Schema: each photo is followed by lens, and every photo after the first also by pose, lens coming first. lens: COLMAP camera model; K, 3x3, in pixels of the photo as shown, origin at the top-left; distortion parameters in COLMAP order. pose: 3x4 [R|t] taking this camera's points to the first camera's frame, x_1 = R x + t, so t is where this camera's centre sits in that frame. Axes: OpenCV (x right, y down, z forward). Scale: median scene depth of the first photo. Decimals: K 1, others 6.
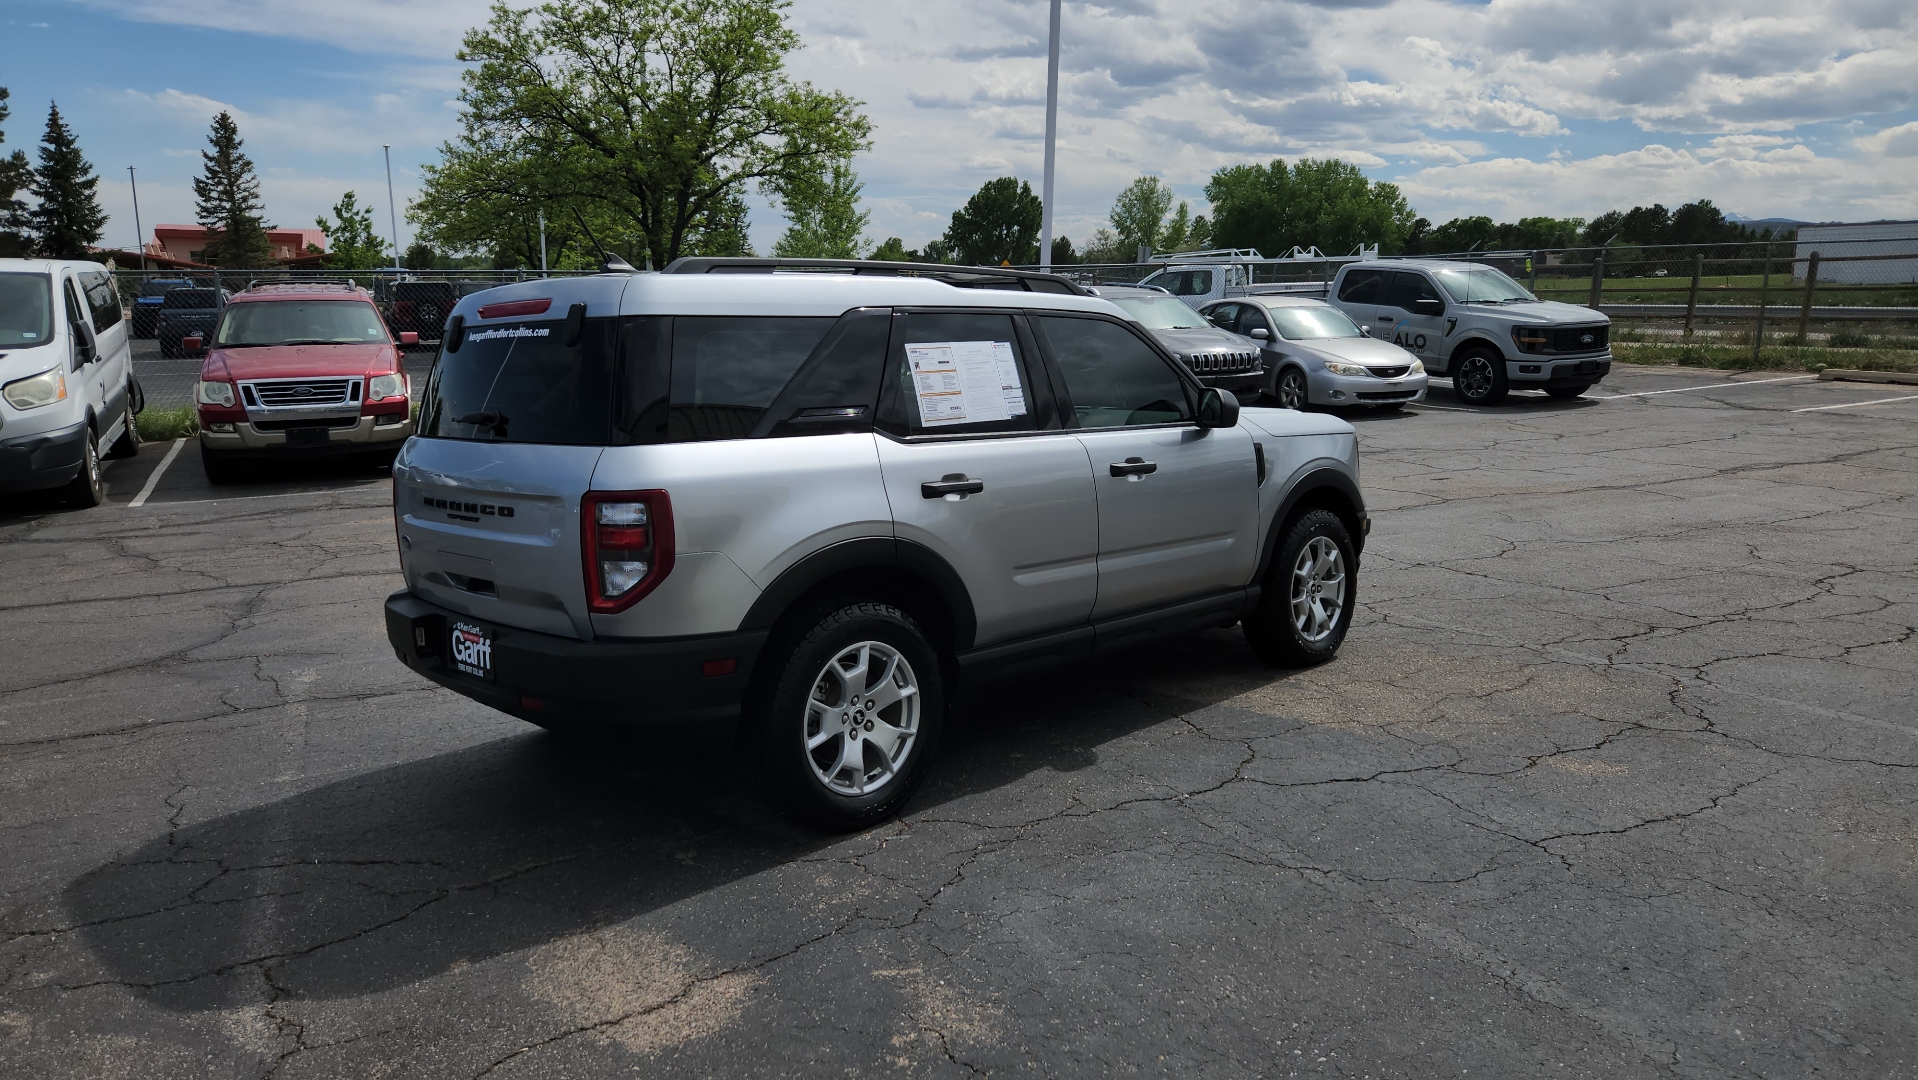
lens RADIAL K [[1282.4, 0, 929.8], [0, 1282.4, 542.1], [0, 0, 1]] dist [0.069359, -0.053120]
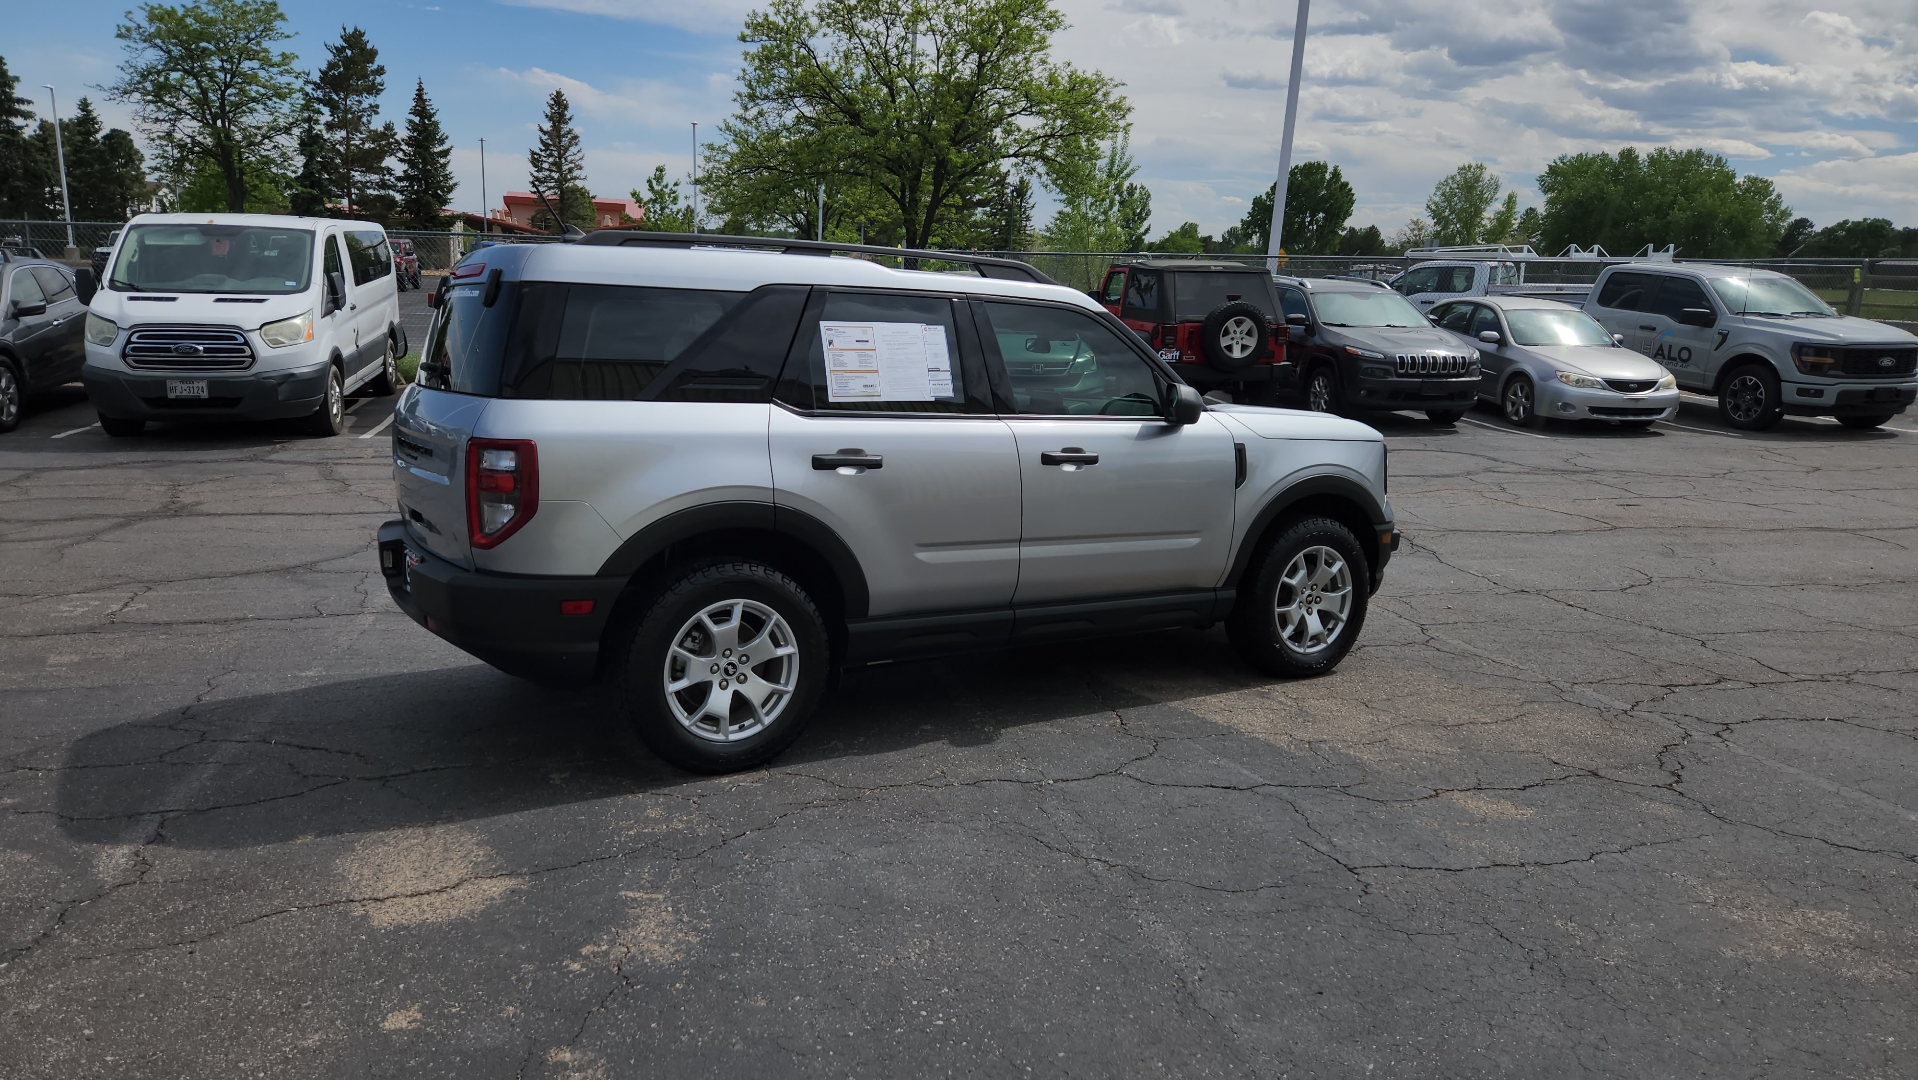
lens RADIAL K [[1282.4, 0, 920.2], [0, 1282.4, 551.9], [0, 0, 1]] dist [0.069359, -0.053120]
pose [[0.973335, 0.086633, -0.212399, 0.251903], [-0.082305, 0.996181, 0.029151, -0.003762], [0.214113, -0.010892, 0.976748, -0.005754]]
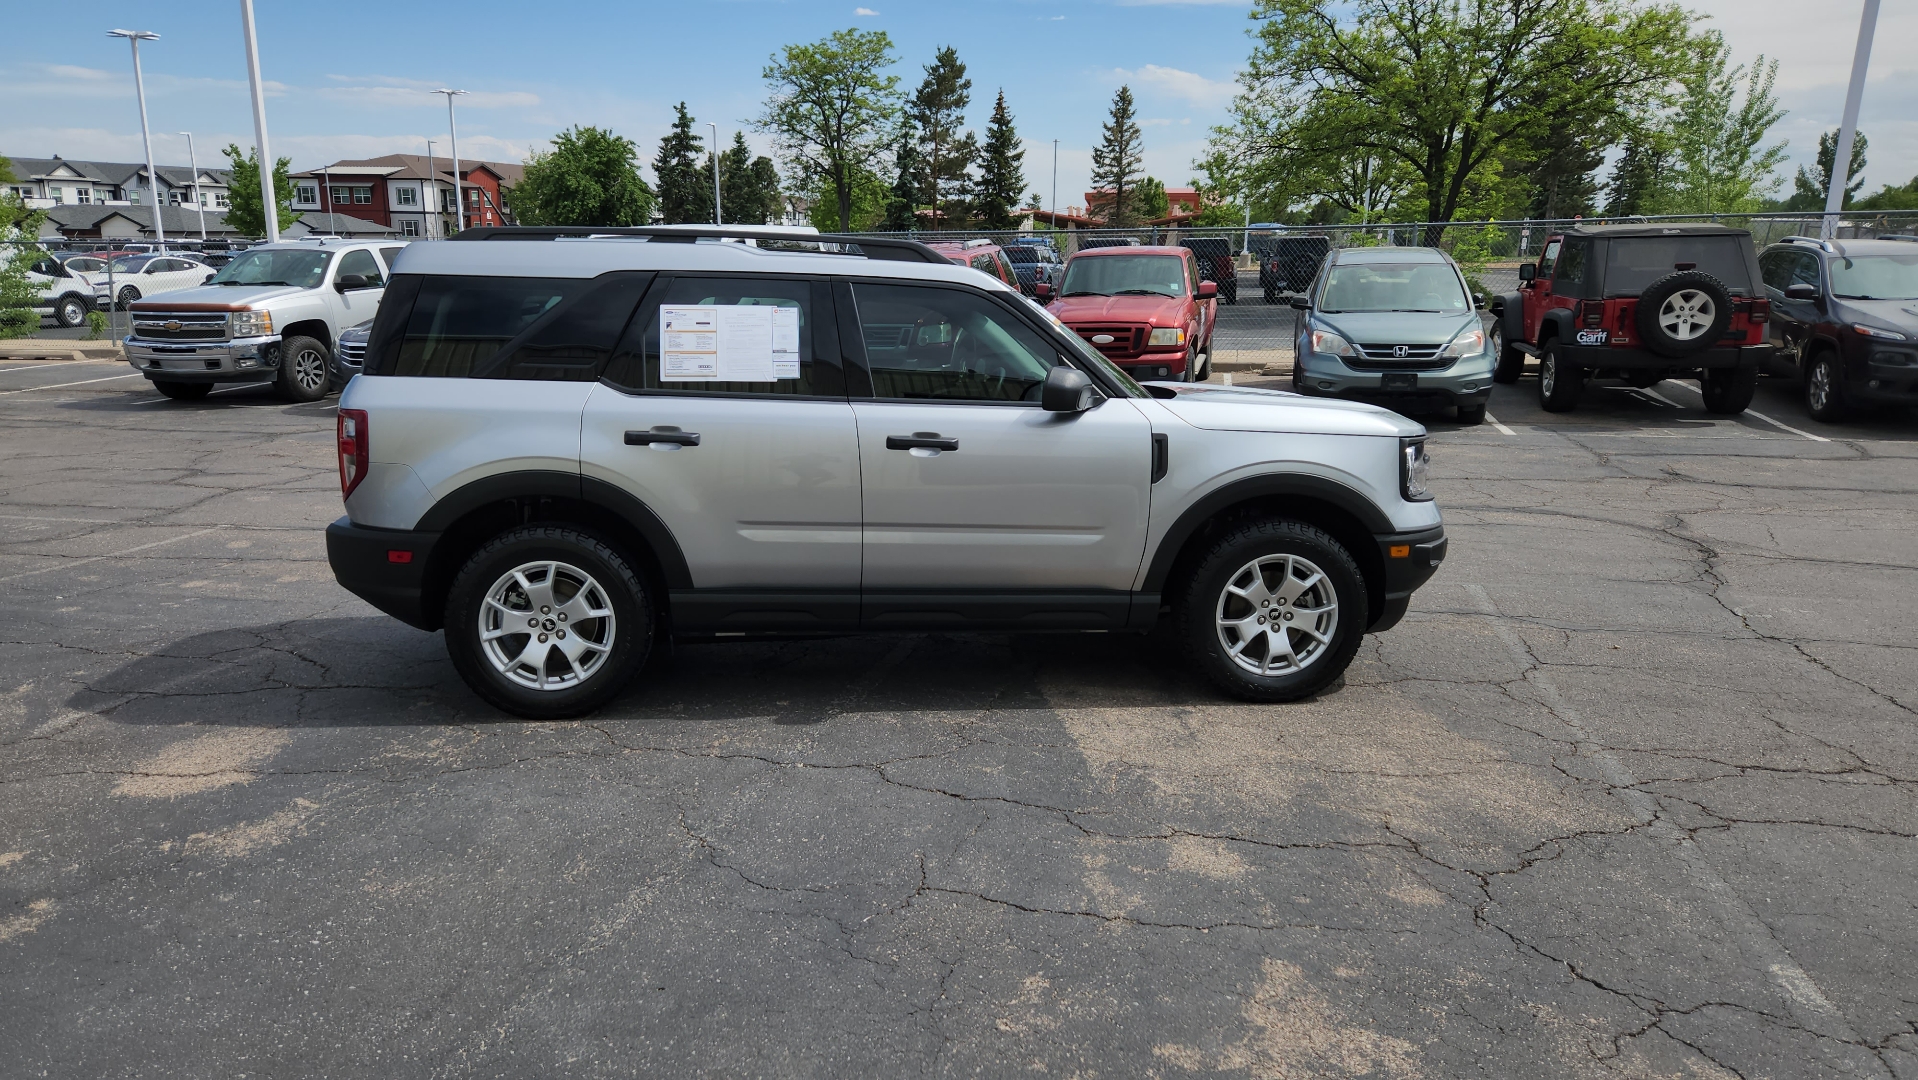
lens RADIAL K [[1282.4, 0, 924.7], [0, 1282.4, 549.8], [0, 0, 1]] dist [0.069359, -0.053120]
pose [[0.784862, 0.146650, -0.602067, 0.722966], [-0.122488, 0.989138, 0.081255, -0.054133], [0.607444, 0.009972, 0.794300, 0.219760]]
